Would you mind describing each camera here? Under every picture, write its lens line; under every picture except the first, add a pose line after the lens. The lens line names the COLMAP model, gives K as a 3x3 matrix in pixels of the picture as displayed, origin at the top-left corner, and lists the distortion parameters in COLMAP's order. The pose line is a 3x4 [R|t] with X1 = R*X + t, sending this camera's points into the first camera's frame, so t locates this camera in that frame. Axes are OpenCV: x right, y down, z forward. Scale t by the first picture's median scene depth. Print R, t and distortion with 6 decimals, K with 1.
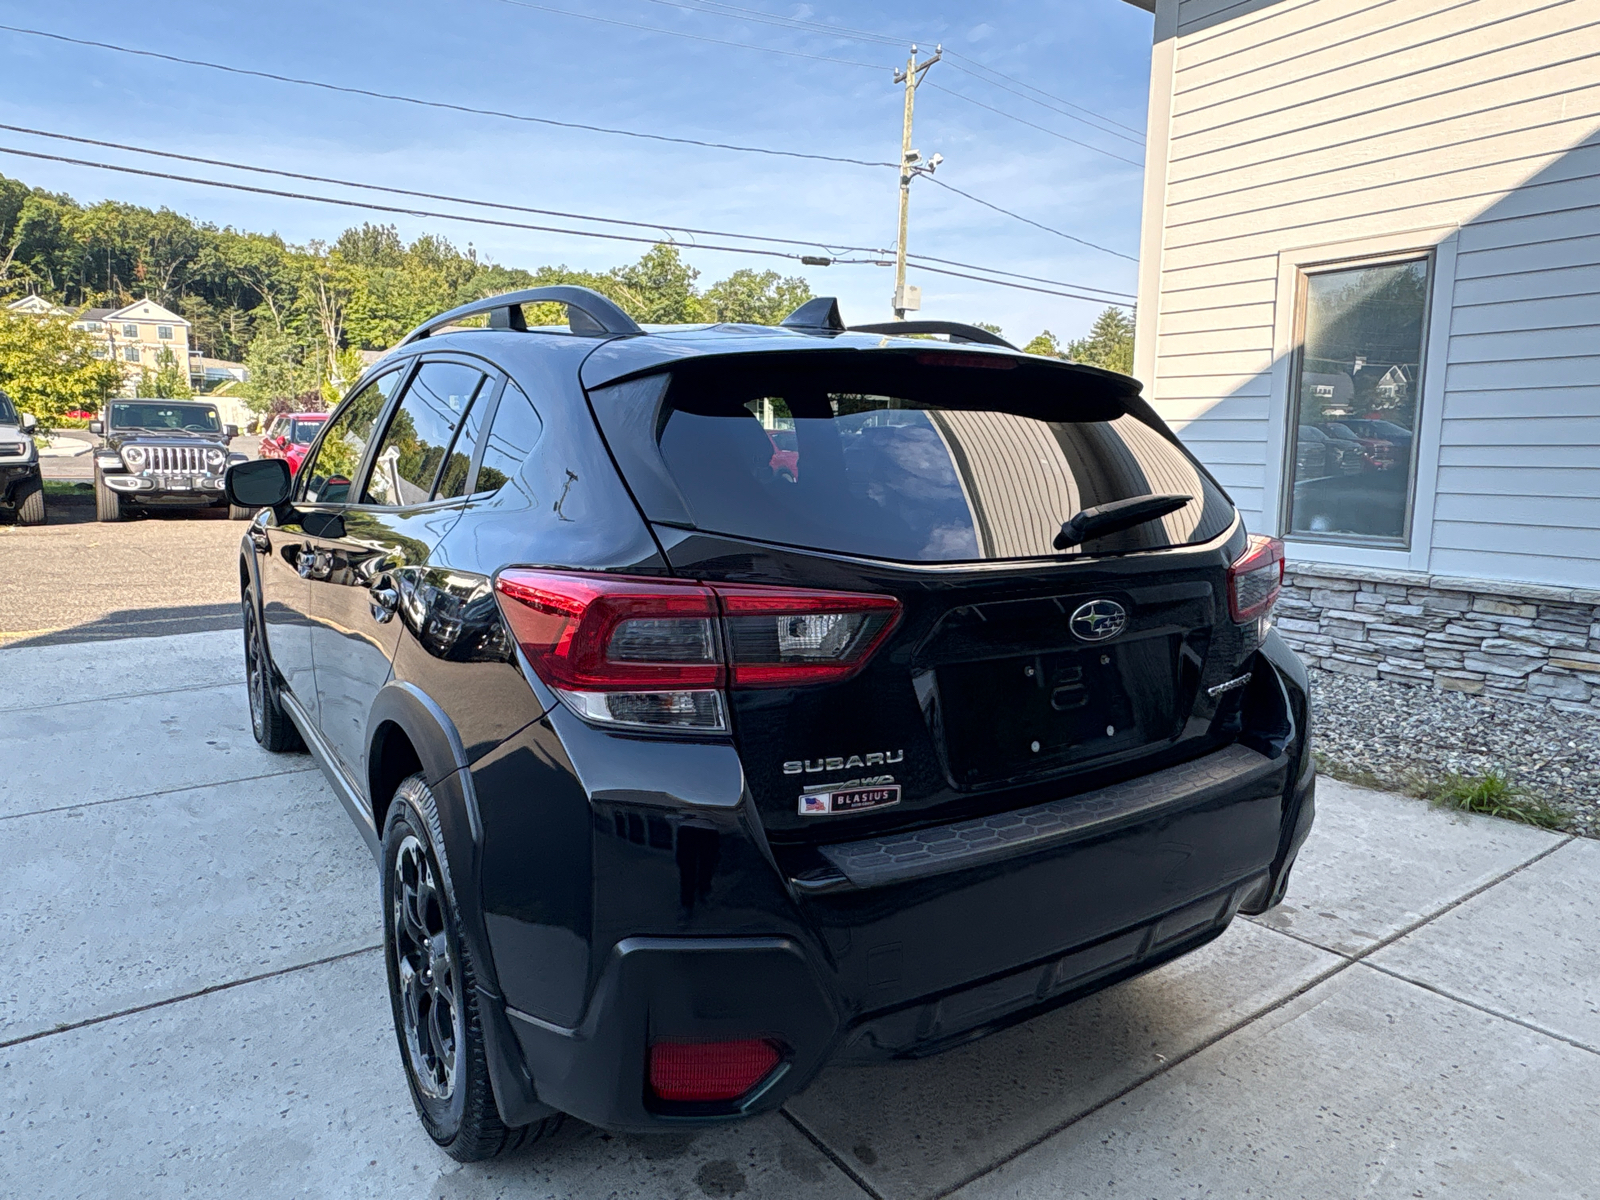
lens RADIAL K [[1030.7, 0, 794.4], [0, 1030.7, 596.9], [0, 0, 1]] dist [0.000142, 0.003077]
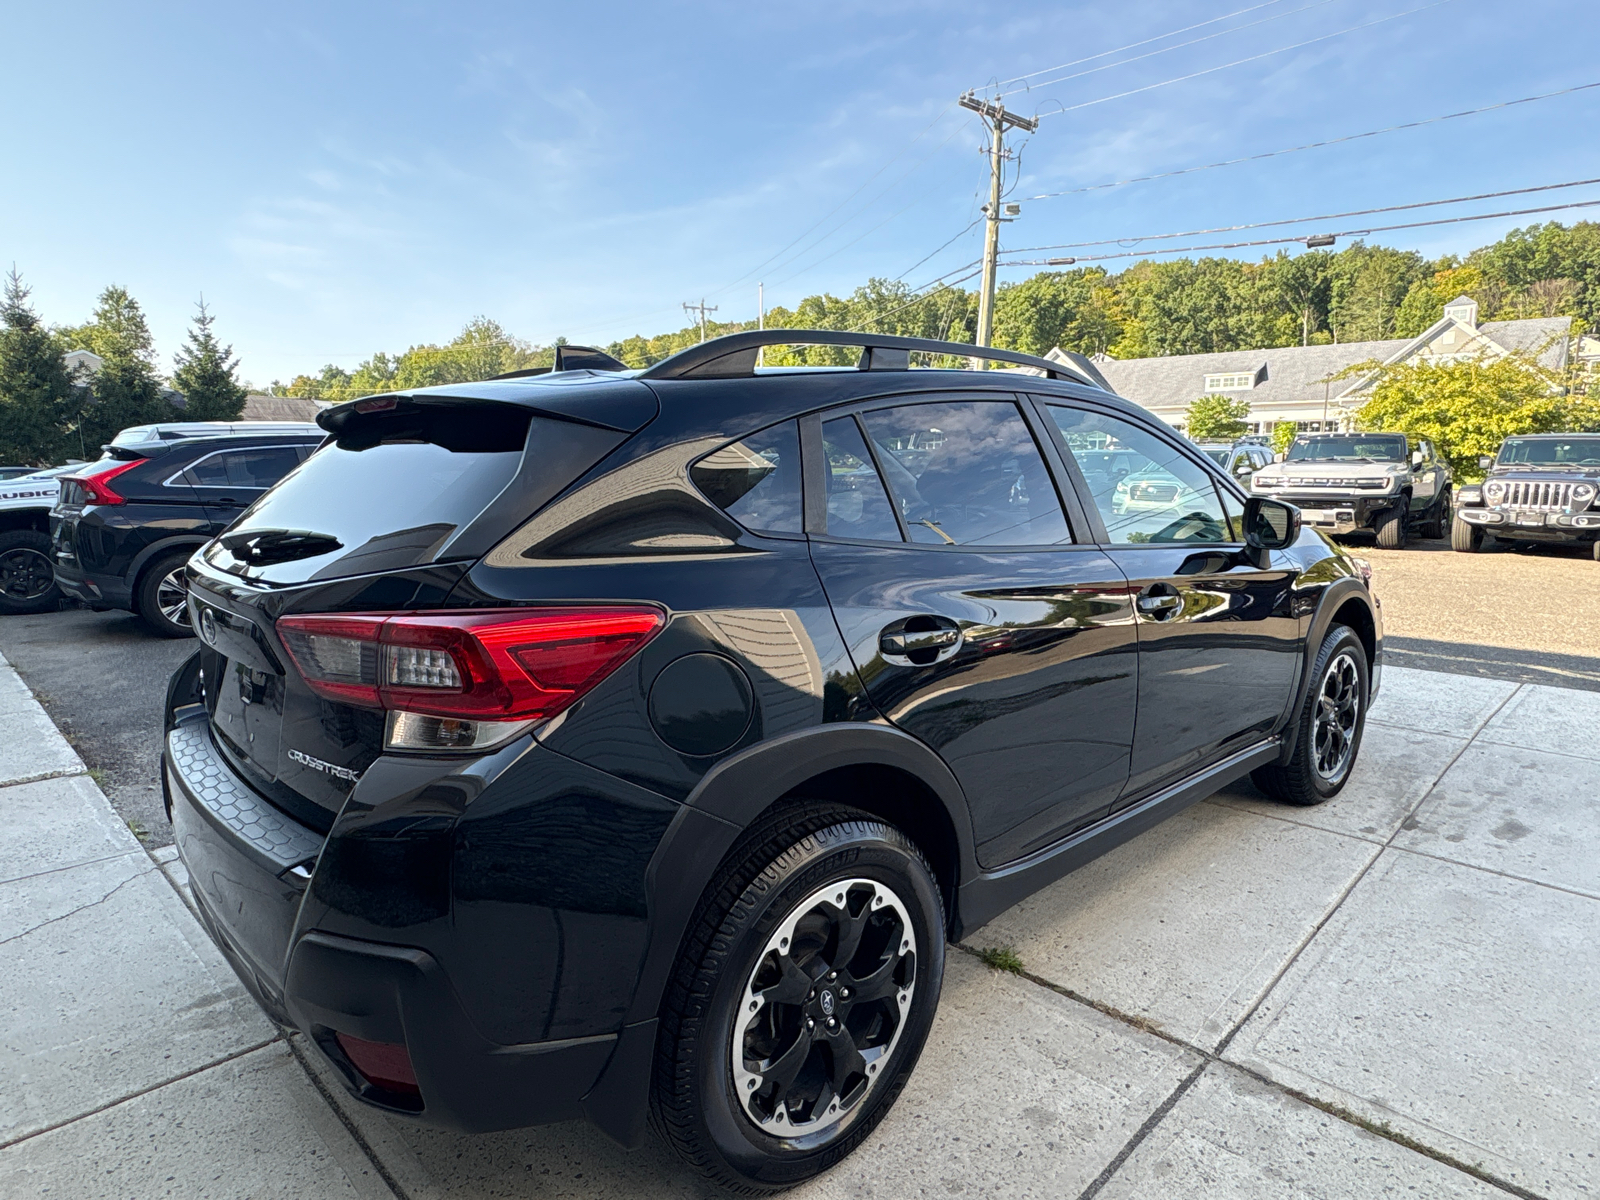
lens RADIAL K [[920.8, 0, 795.4], [0, 920.8, 598.5], [0, 0, 1]] dist [0.000465, 0.000048]
pose [[0.162353, 0.128347, -0.978350, 0.156213], [-0.146066, 0.983707, 0.104811, -0.023677], [0.975862, 0.125888, 0.178455, 0.159590]]
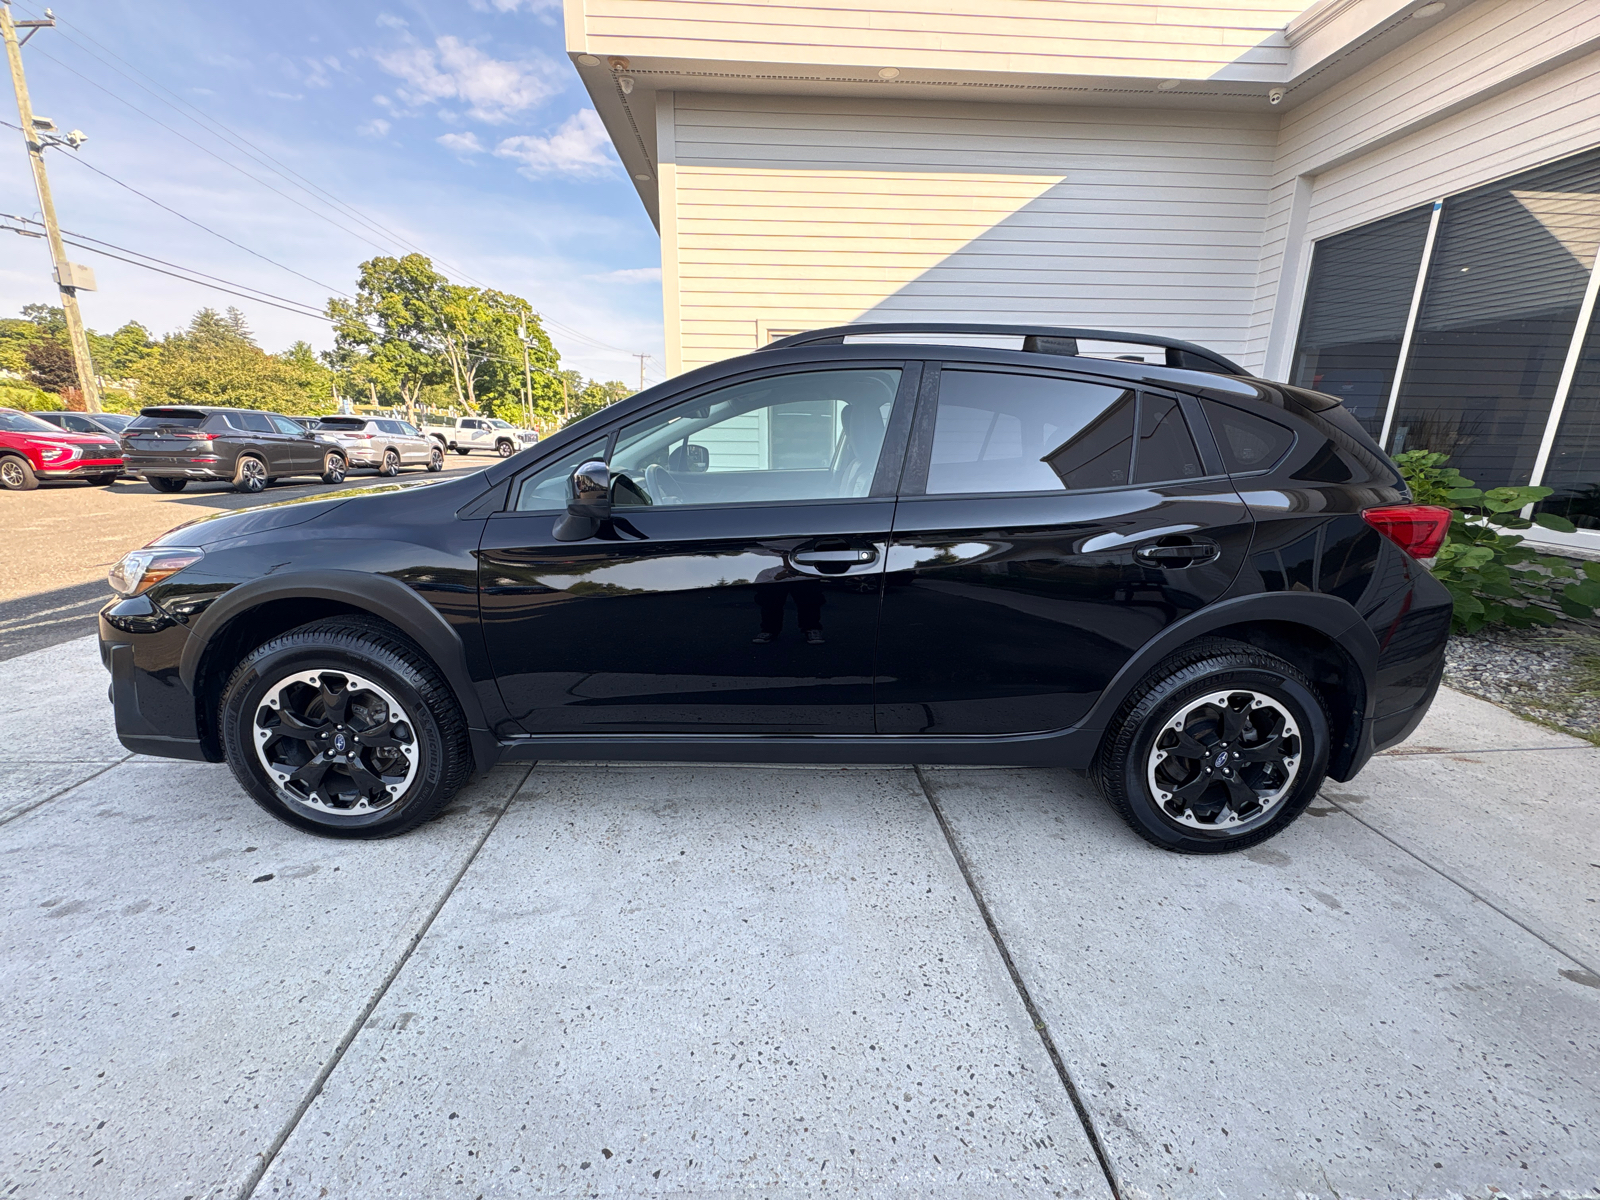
lens RADIAL K [[636.5, 0, 797.7], [0, 636.5, 598.4], [0, 0, 1]] dist [-0.000181, 0.000123]
pose [[0.527792, -0.219024, 0.820649, -0.191561], [0.120005, 0.975718, 0.183231, -0.021646], [-0.840854, 0.001775, 0.541260, 0.130272]]
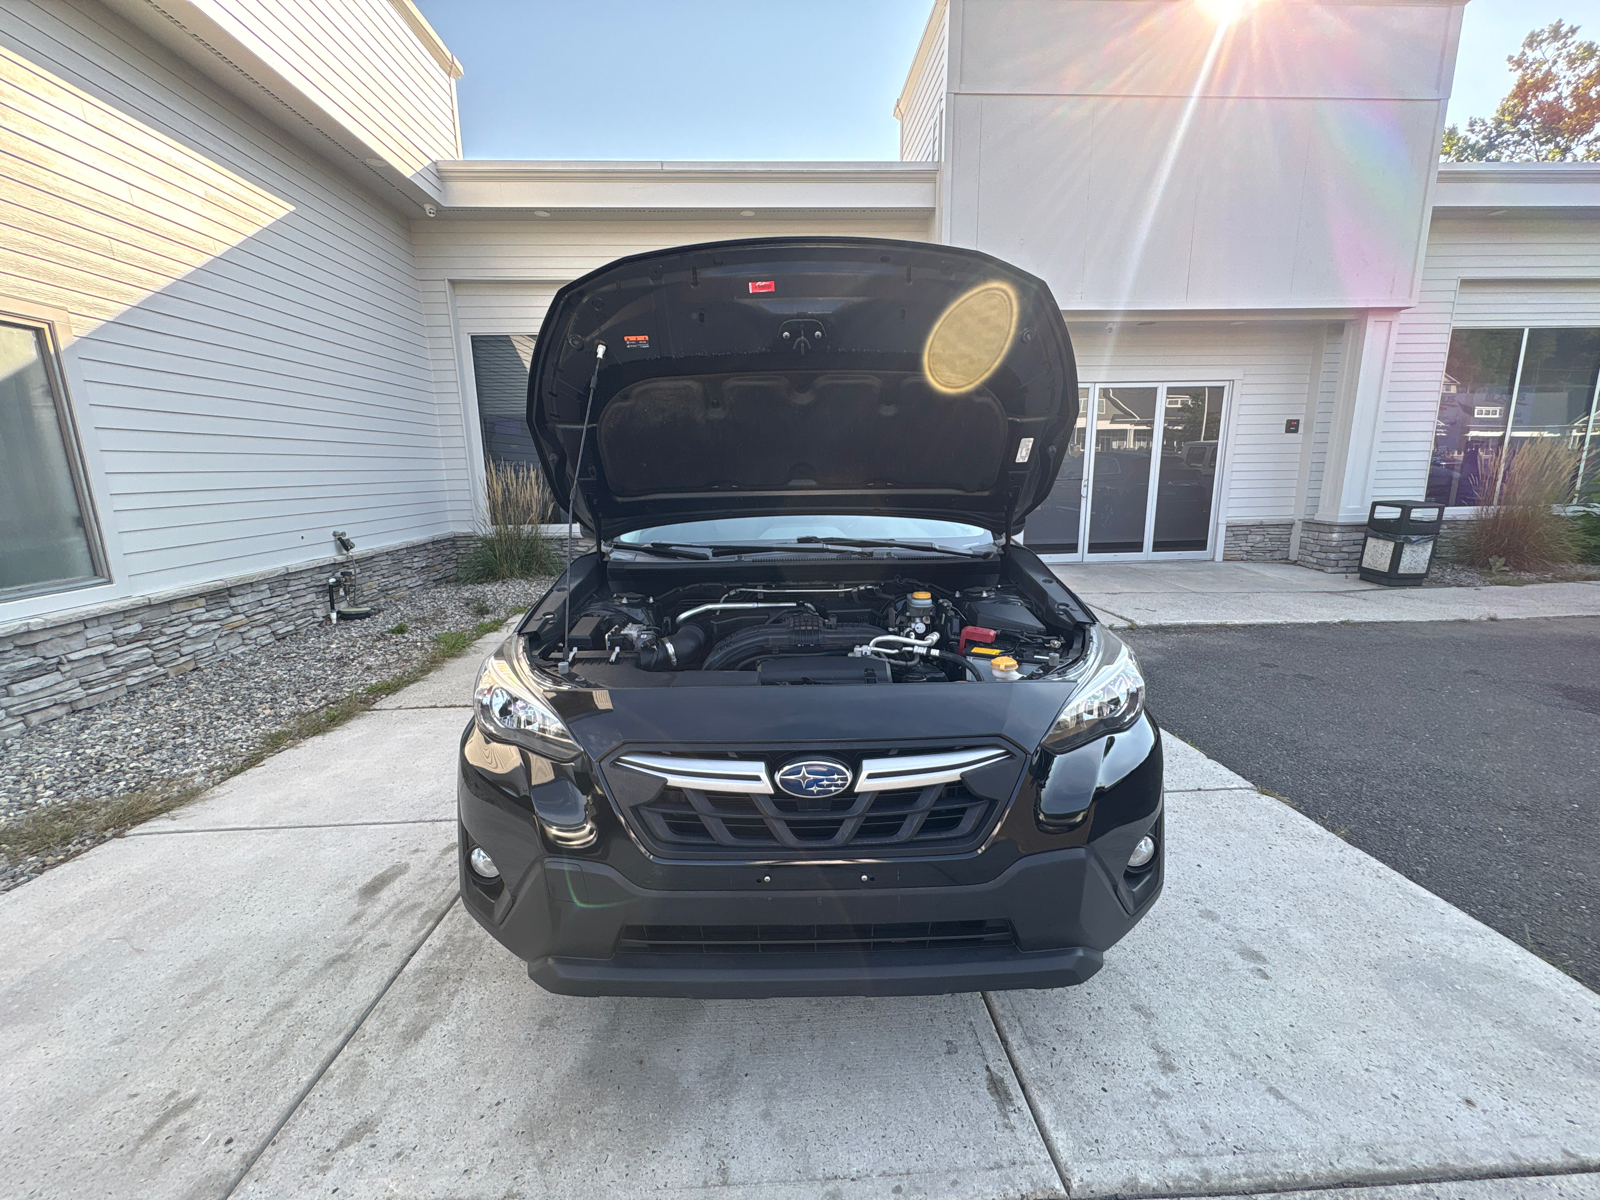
lens RADIAL K [[636.5, 0, 797.7], [0, 636.5, 598.4], [0, 0, 1]] dist [-0.000181, 0.000123]
pose [[-0.840726, -0.100869, 0.531983, -0.165424], [0.089338, 0.943188, 0.320023, -0.068182], [-0.534040, 0.316578, -0.783951, 0.408901]]
